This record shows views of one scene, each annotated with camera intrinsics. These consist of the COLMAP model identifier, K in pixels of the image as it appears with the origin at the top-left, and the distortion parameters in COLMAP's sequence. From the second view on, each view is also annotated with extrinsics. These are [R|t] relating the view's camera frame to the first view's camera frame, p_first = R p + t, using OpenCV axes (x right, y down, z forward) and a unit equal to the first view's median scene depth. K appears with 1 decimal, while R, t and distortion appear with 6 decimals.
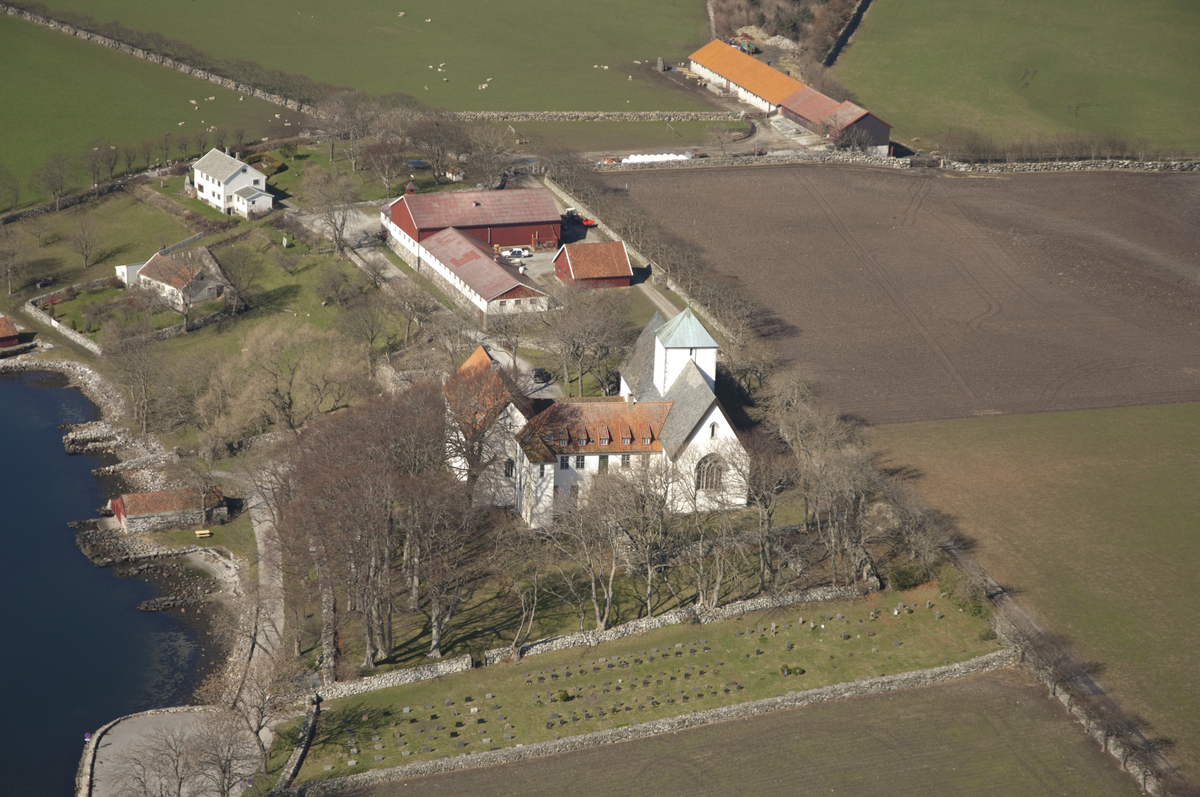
lens RADIAL K [[2971.9, 0, 600.0], [0, 2971.9, 398.5], [0, 0, 1]] dist [0.231123, 0.594810]
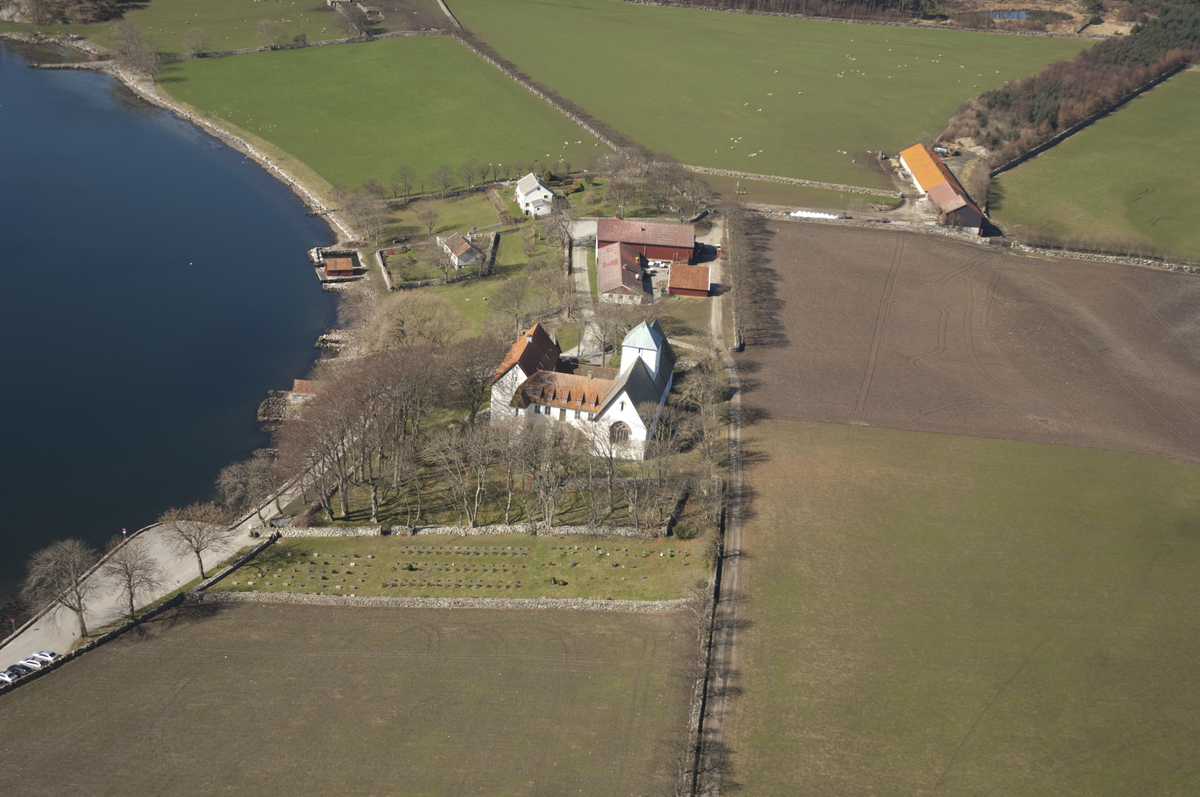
lens RADIAL K [[1618.1, 0, 600.0], [0, 1618.1, 398.5], [0, 0, 1]] dist [0.010056, 0.077573]
pose [[0.933222, 0.174619, -0.314015, 0.244930], [-0.153890, 0.983995, 0.089838, -0.055923], [0.324677, -0.035515, 0.945158, 0.195464]]
